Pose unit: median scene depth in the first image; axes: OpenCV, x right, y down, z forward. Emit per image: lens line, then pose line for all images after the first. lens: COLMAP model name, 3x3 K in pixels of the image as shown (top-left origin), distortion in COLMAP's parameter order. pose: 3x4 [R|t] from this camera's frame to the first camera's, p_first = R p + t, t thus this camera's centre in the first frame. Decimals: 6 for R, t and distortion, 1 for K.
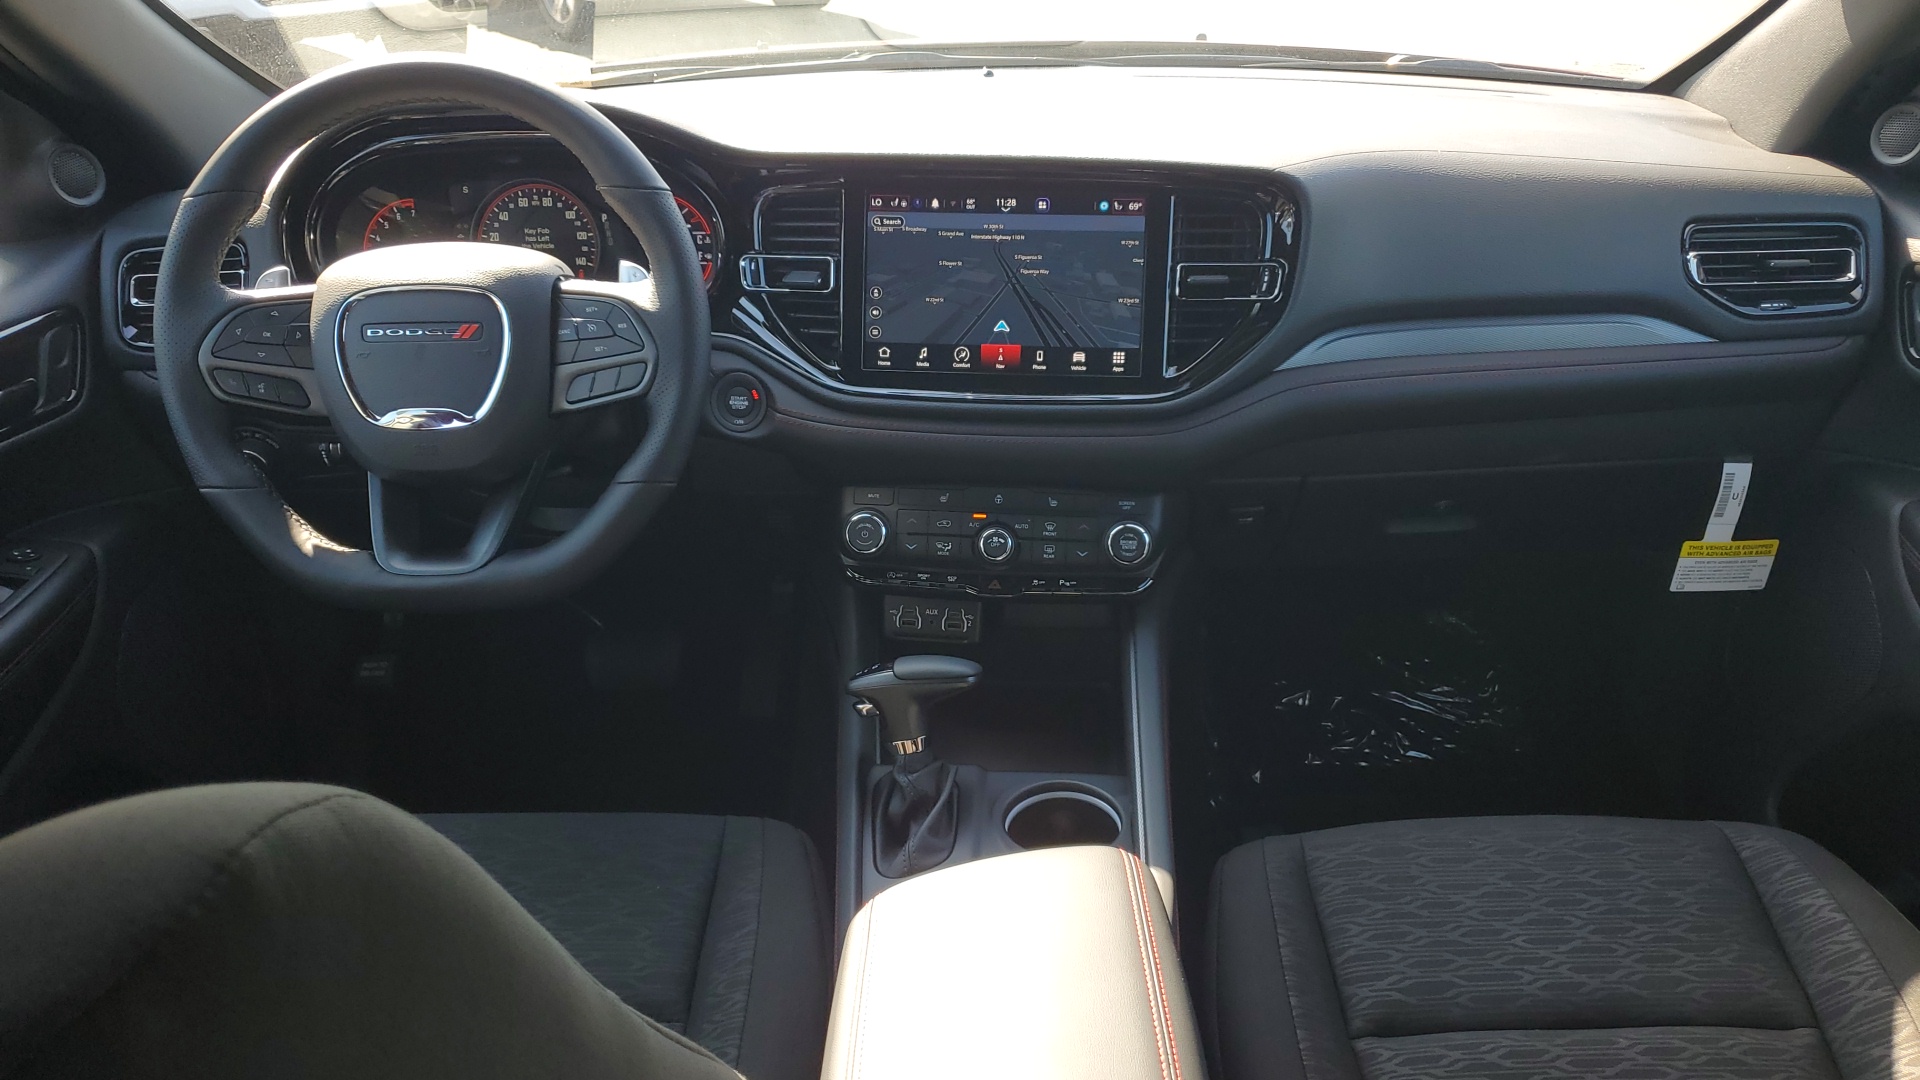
lens RADIAL K [[1484.7, 0, 995.5], [0, 1484.7, 561.8], [0, 0, 1]] dist [0.076790, -0.076294]
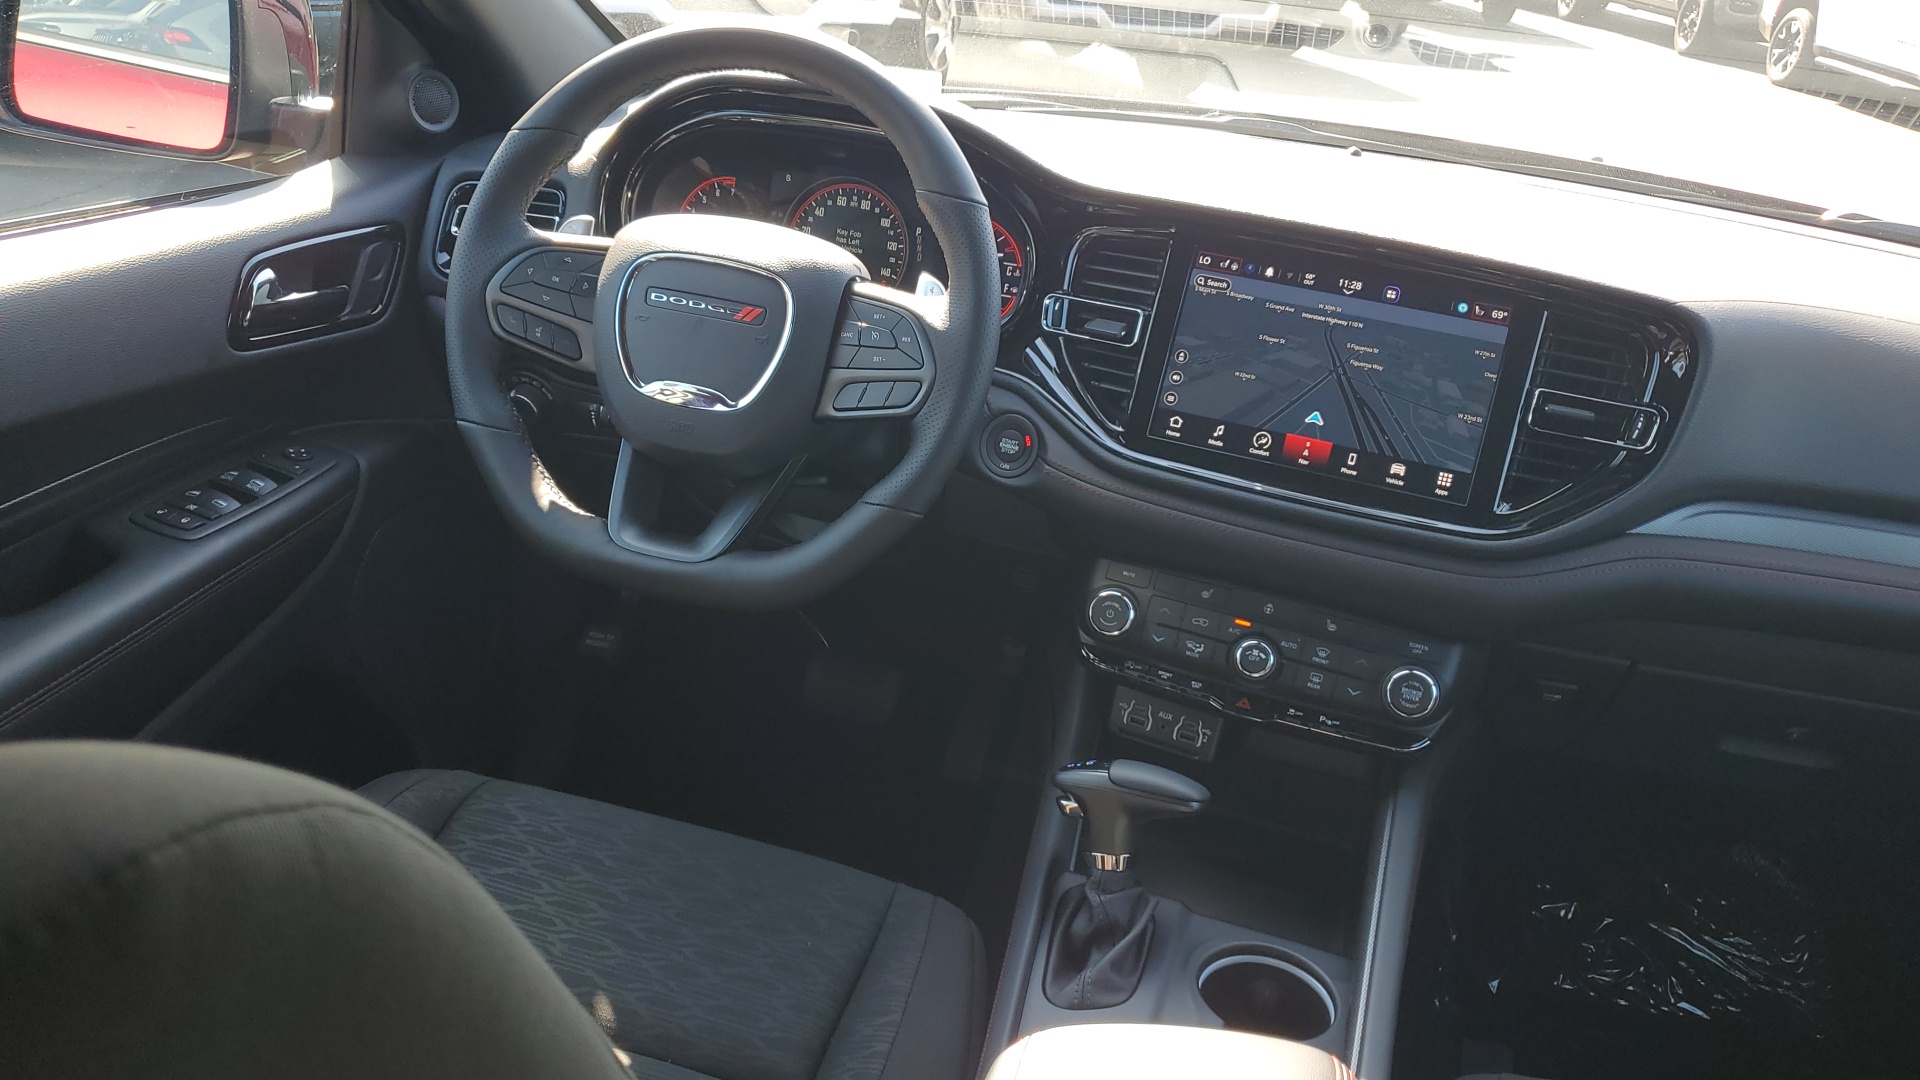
lens RADIAL K [[1484.7, 0, 969.3], [0, 1484.7, 525.5], [0, 0, 1]] dist [0.076790, -0.076294]
pose [[0.958726, 0.207460, -0.194435, -0.007101], [-0.221897, 0.973493, -0.055429, -0.001849], [0.177782, 0.096285, 0.979348, 0.102496]]
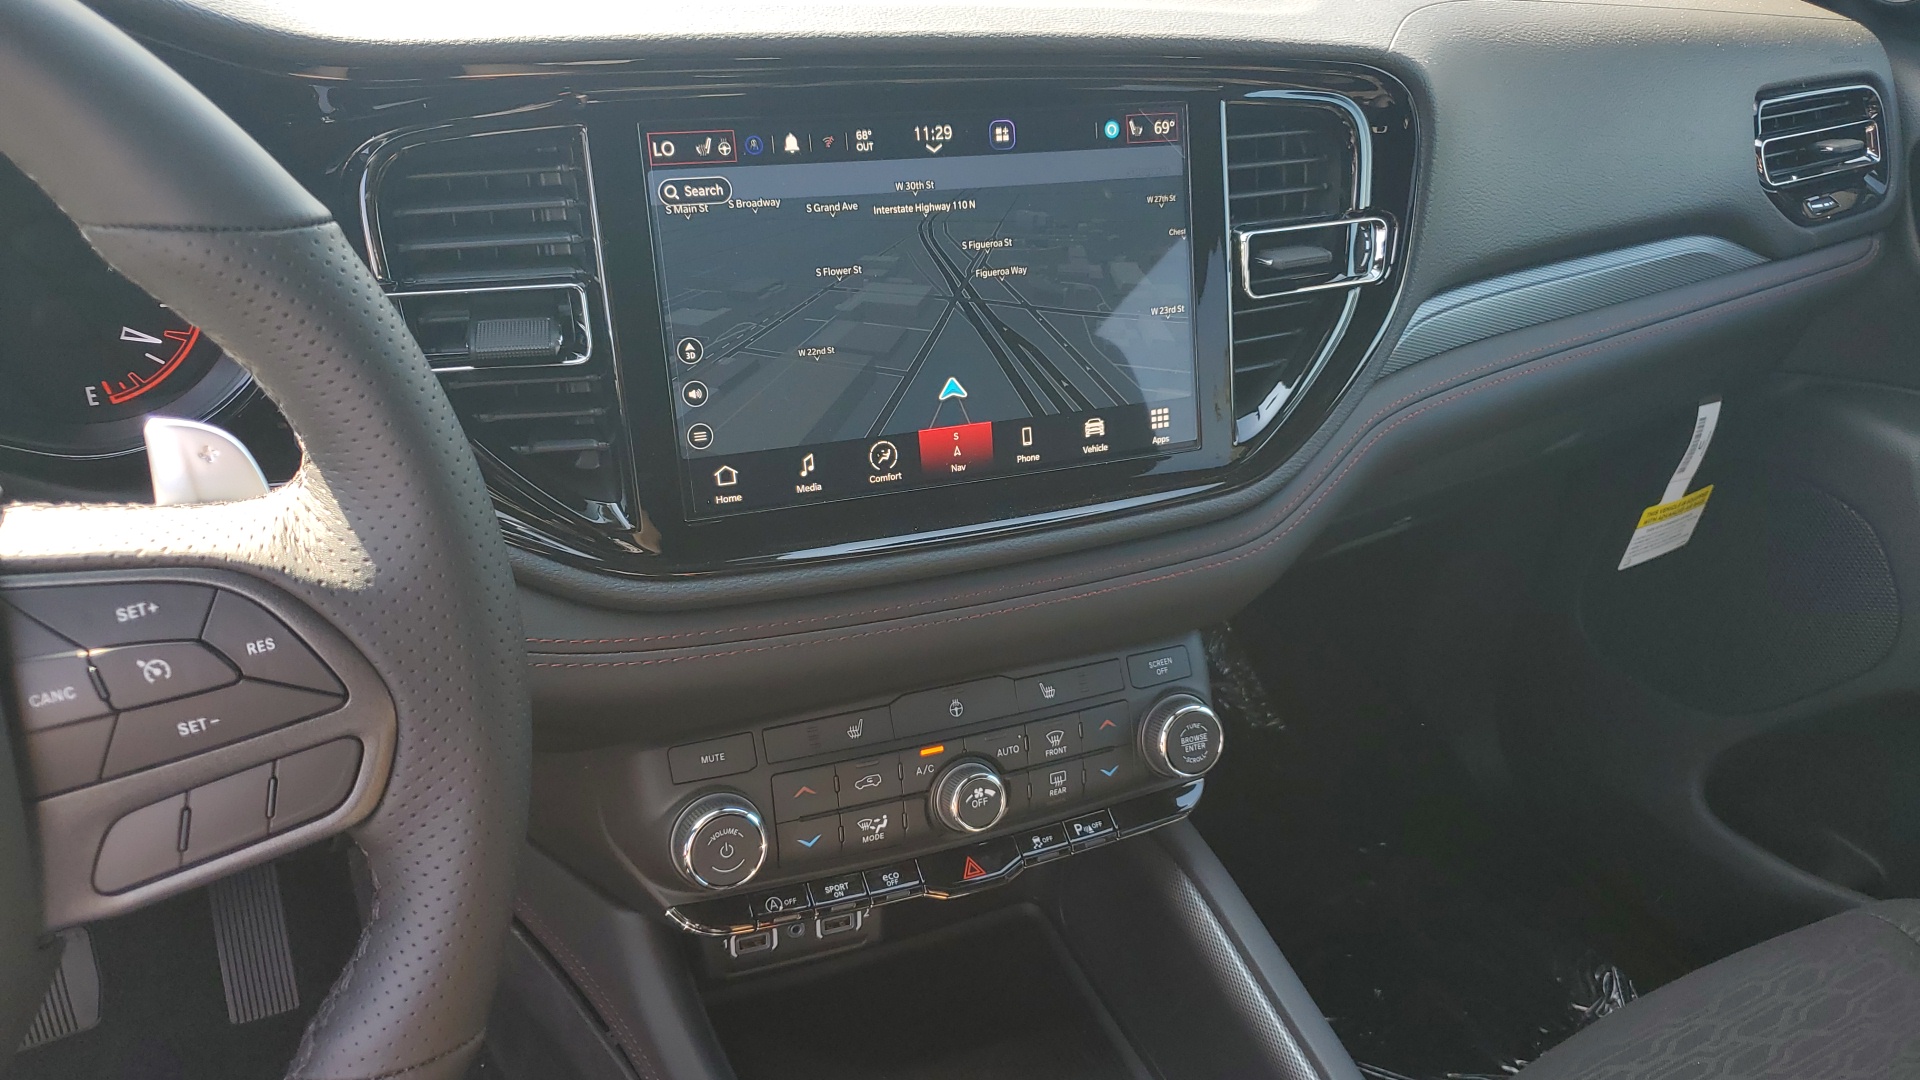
lens RADIAL K [[1484.7, 0, 982.2], [0, 1484.7, 565.9], [0, 0, 1]] dist [0.076790, -0.076294]
pose [[0.864977, -0.196614, 0.461690, -0.226549], [0.131253, 0.976661, 0.170015, -0.183103], [-0.484342, -0.086461, 0.870596, 0.557323]]
